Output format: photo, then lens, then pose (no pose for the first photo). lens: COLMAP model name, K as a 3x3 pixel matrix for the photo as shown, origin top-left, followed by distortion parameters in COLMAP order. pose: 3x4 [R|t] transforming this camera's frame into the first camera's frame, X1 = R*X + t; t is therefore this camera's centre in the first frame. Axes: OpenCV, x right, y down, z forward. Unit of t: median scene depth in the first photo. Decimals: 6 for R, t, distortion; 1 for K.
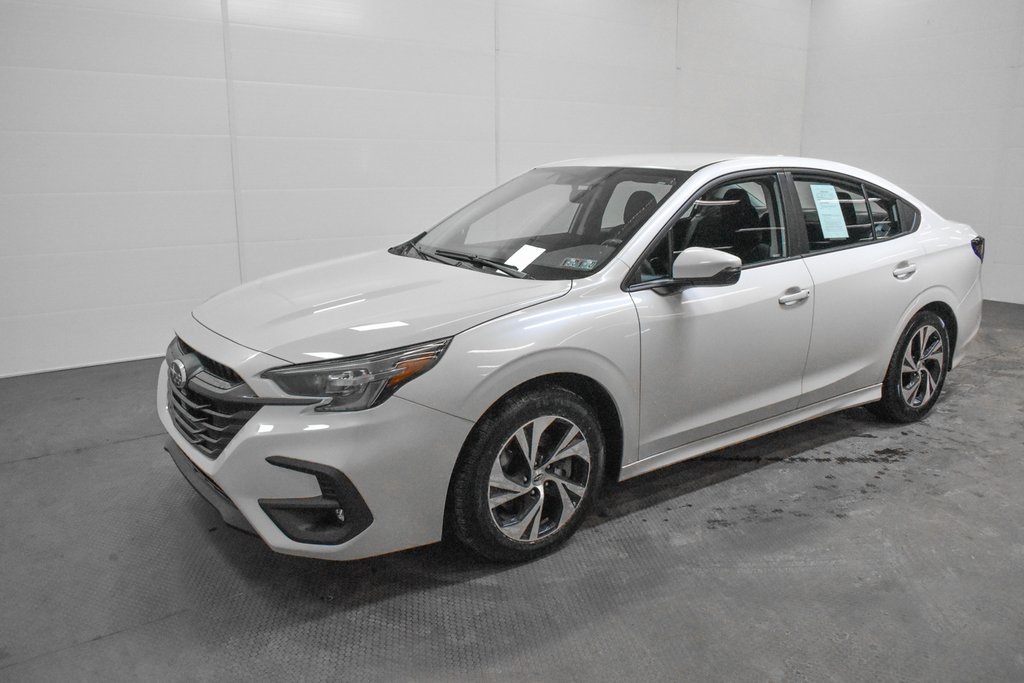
lens RADIAL K [[774.3, 0, 512.0], [0, 774.3, 341.5], [0, 0, 1]] dist [-0.026593, 0.003939]
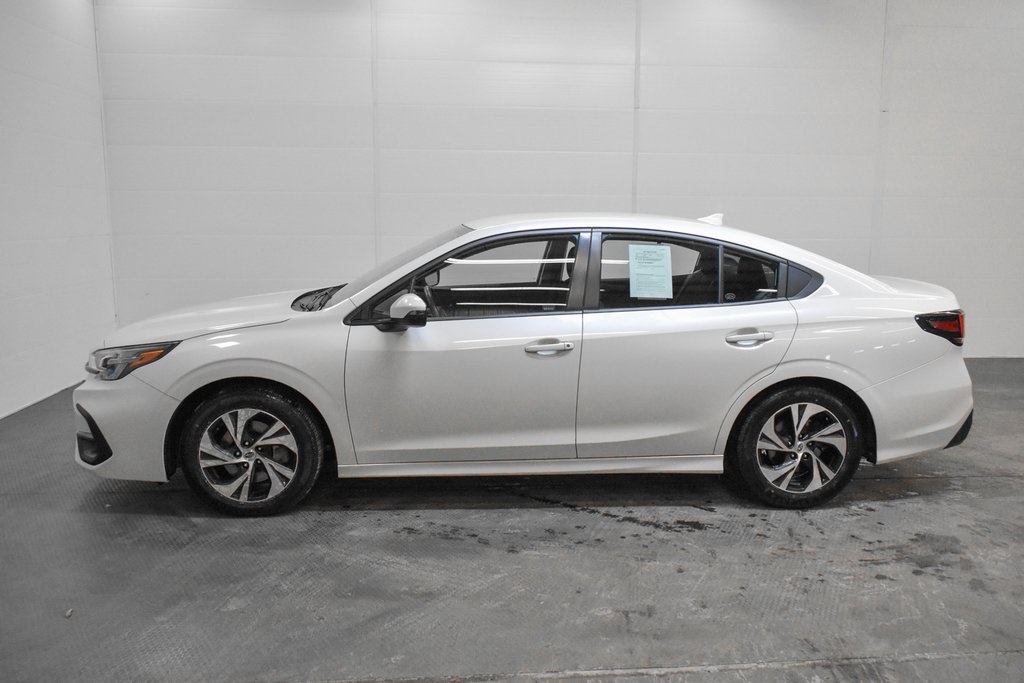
lens RADIAL K [[804.9, 0, 512.0], [0, 804.9, 341.5], [0, 0, 1]] dist [-0.007842, 0.000942]
pose [[0.849780, 0.081830, -0.520748, 1.084732], [-0.121054, 0.991770, -0.041696, -0.015803], [0.513050, 0.098471, 0.852692, 0.023636]]
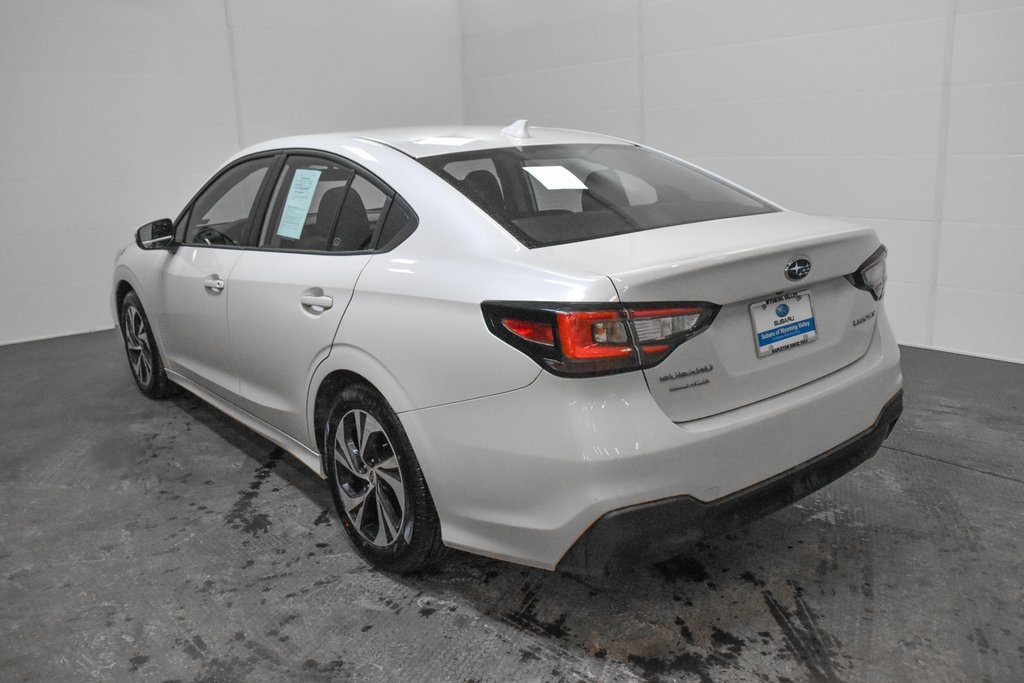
lens RADIAL K [[825.7, 0, 512.0], [0, 825.7, 341.5], [0, 0, 1]] dist [0.004027, 0.003311]
pose [[0.056085, 0.218580, -0.974206, 1.709725], [-0.198103, 0.958778, 0.203713, -0.332330], [0.978575, 0.181568, 0.097075, 1.543288]]
